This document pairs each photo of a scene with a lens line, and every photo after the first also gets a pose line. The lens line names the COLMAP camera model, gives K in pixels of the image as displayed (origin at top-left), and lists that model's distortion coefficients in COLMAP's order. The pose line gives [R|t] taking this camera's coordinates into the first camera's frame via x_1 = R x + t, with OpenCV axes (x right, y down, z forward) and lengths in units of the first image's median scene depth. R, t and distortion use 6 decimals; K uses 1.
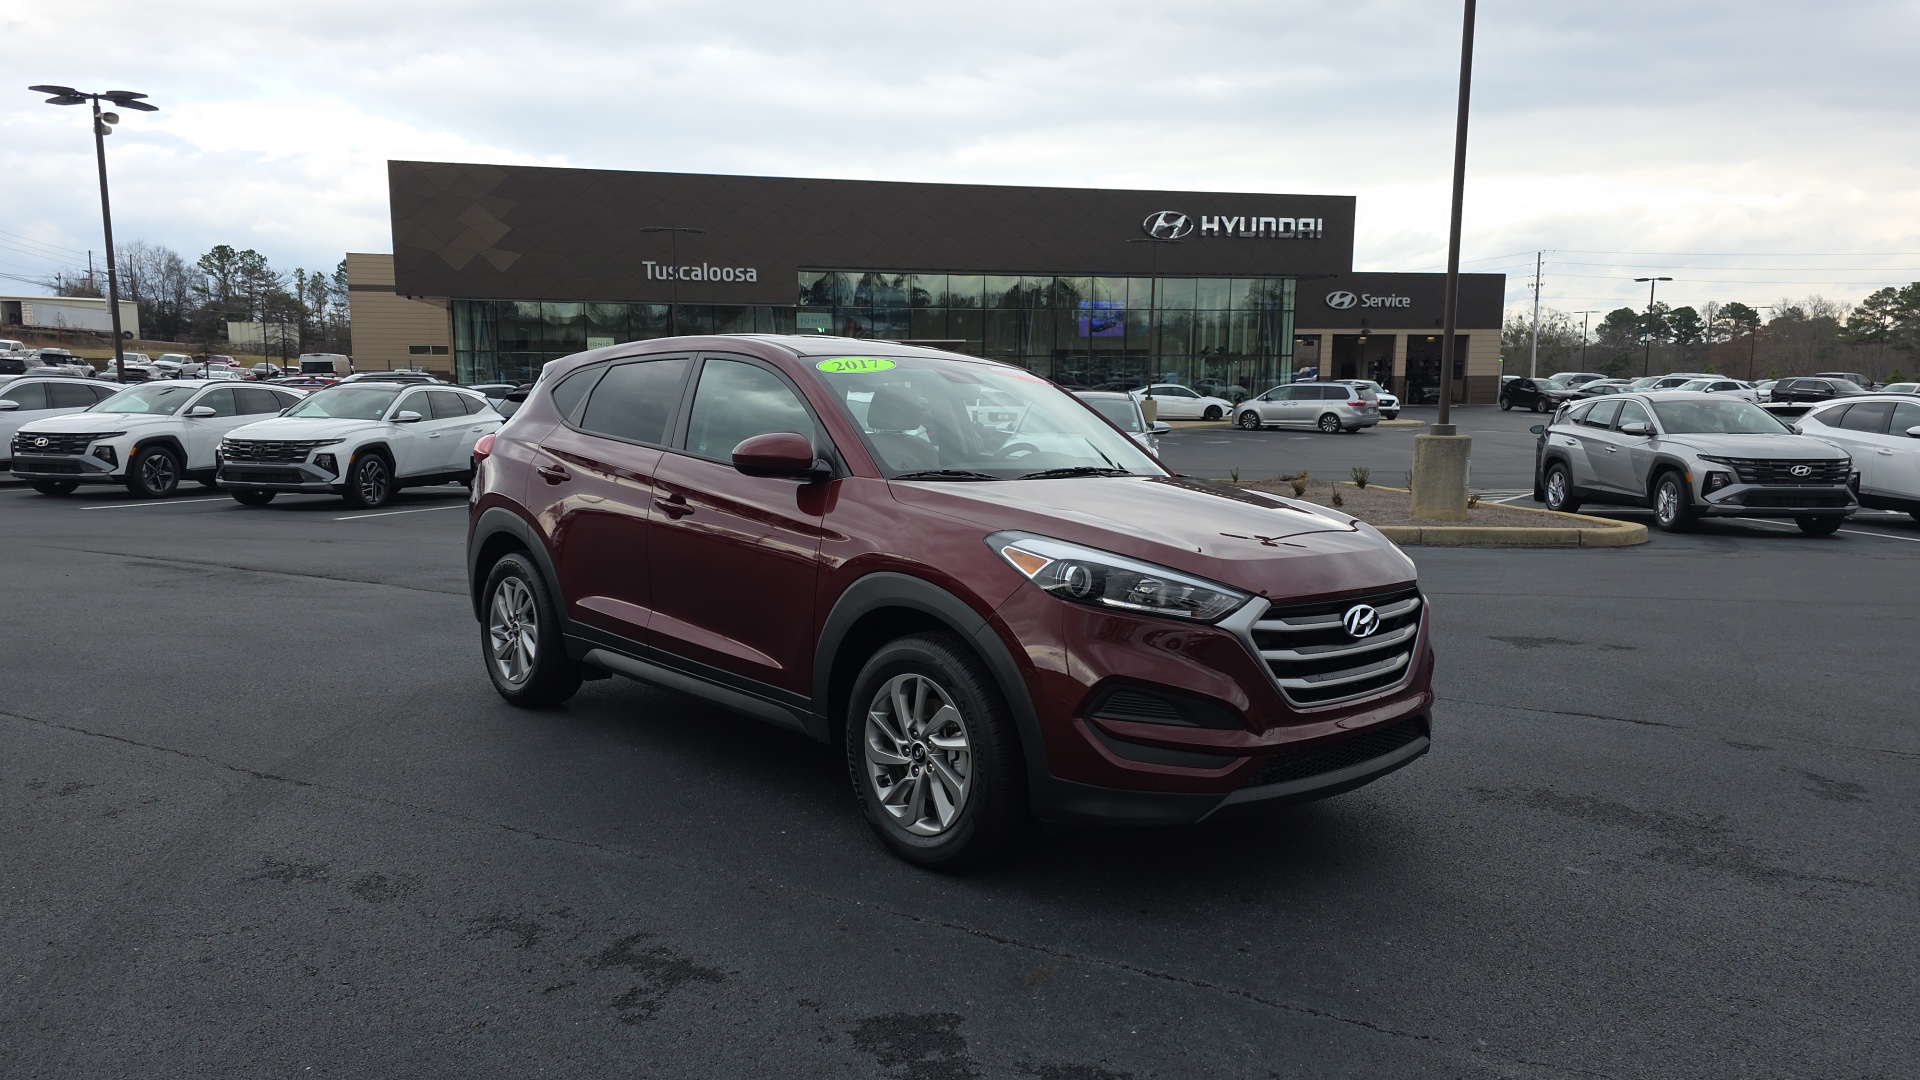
lens RADIAL K [[1322.1, 0, 949.7], [0, 1322.1, 551.2], [0, 0, 1]] dist [0.066524, -0.083936]
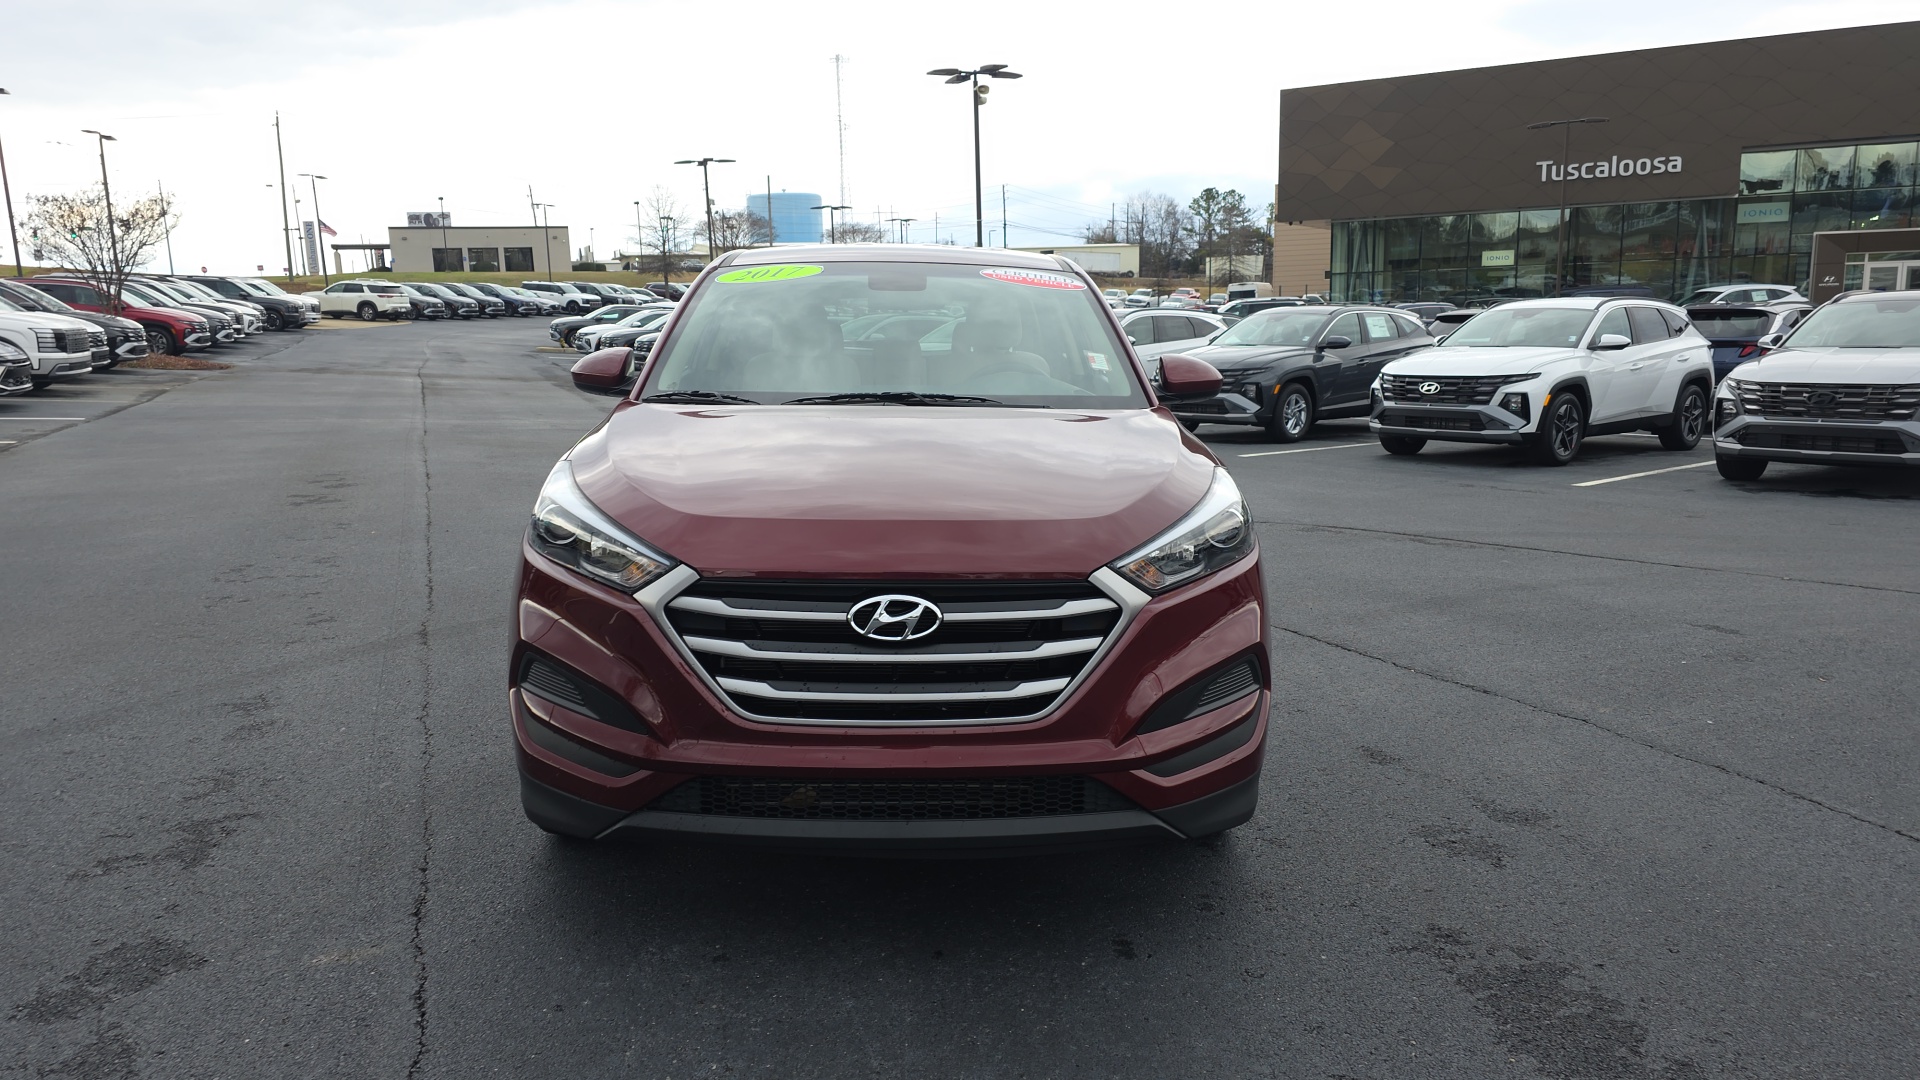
lens RADIAL K [[1297.3, 0, 892.7], [0, 1297.3, 540.0], [0, 0, 1]] dist [0.068028, -0.076620]
pose [[0.740308, 0.090463, -0.666153, 0.064948], [-0.056257, 0.995766, 0.072704, -0.003194], [0.669909, -0.016348, 0.742263, 0.042833]]
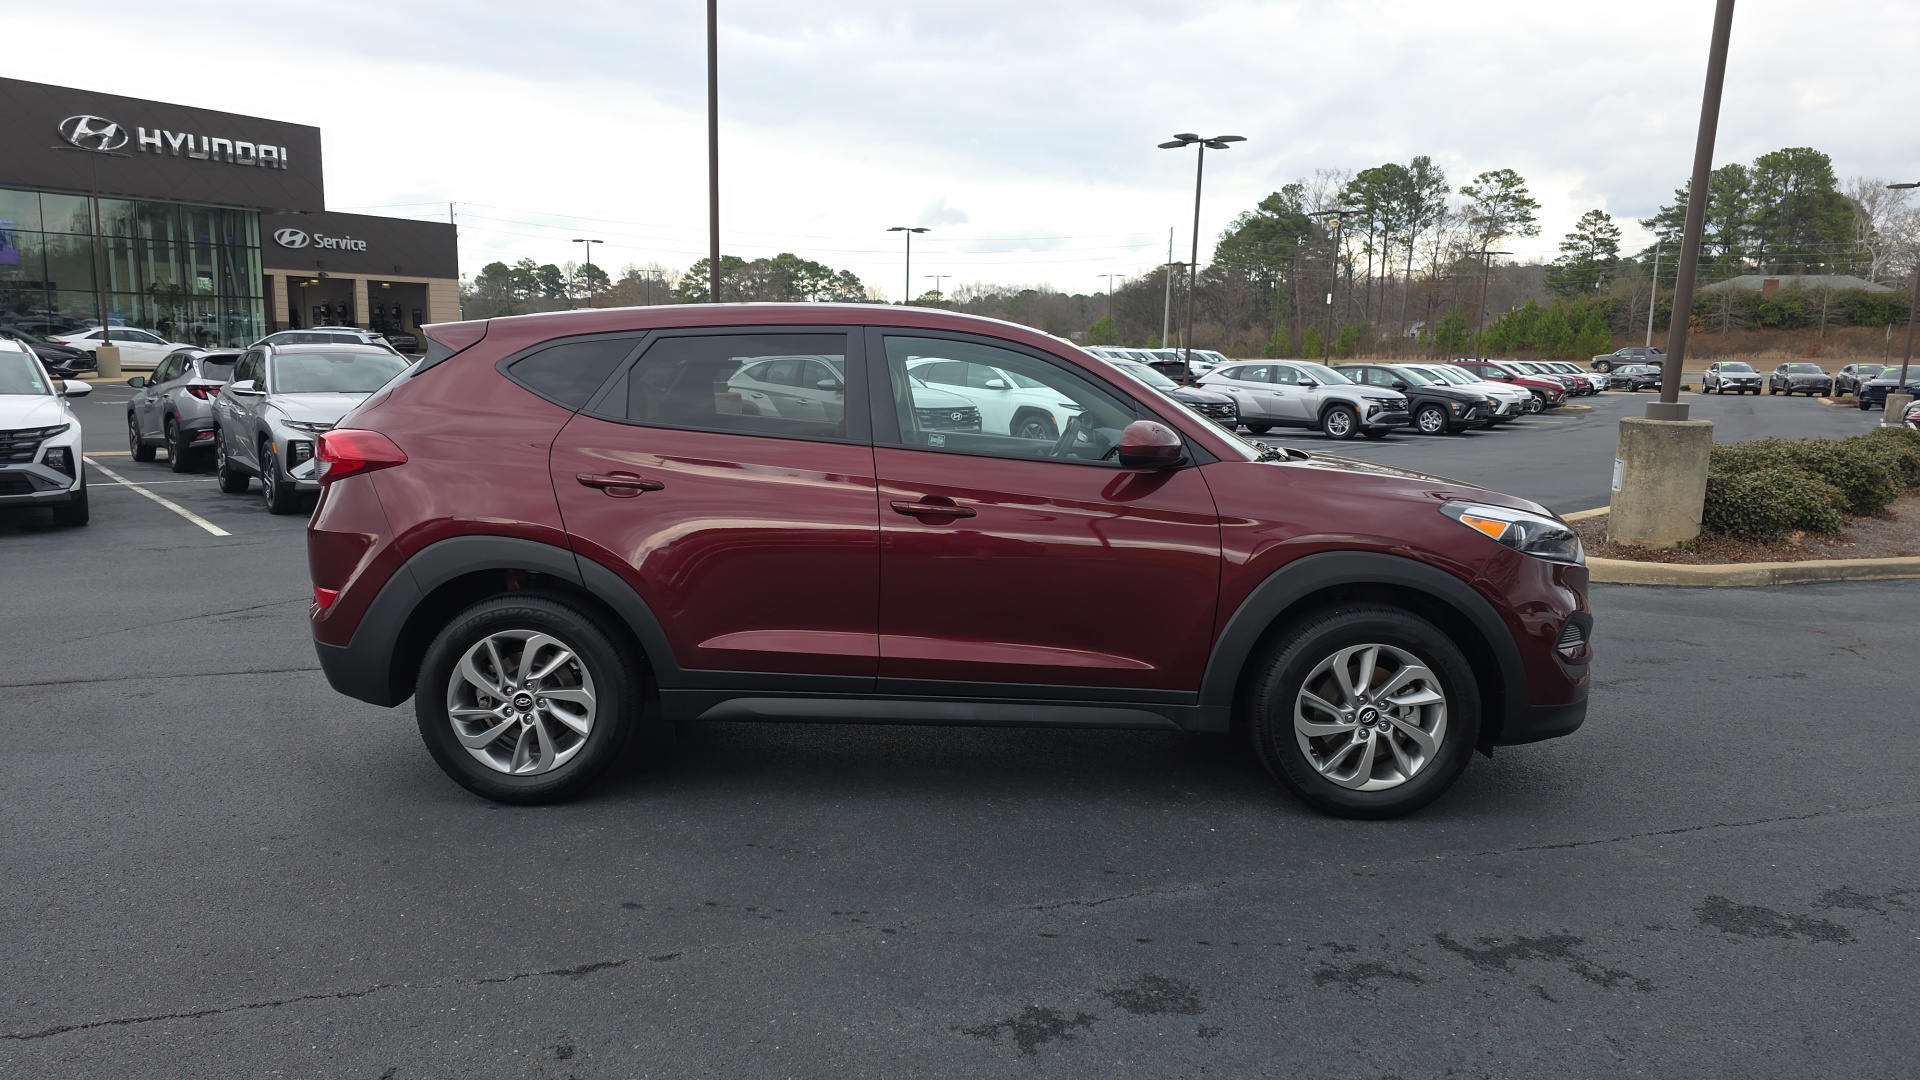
lens RADIAL K [[1295.2, 0, 956.5], [0, 1295.2, 568.4], [0, 0, 1]] dist [0.076317, -0.080349]
pose [[0.681718, -0.115624, 0.722421, -0.088717], [0.075691, 0.993280, 0.087549, -0.007615], [-0.727689, -0.005003, 0.685889, 0.045300]]
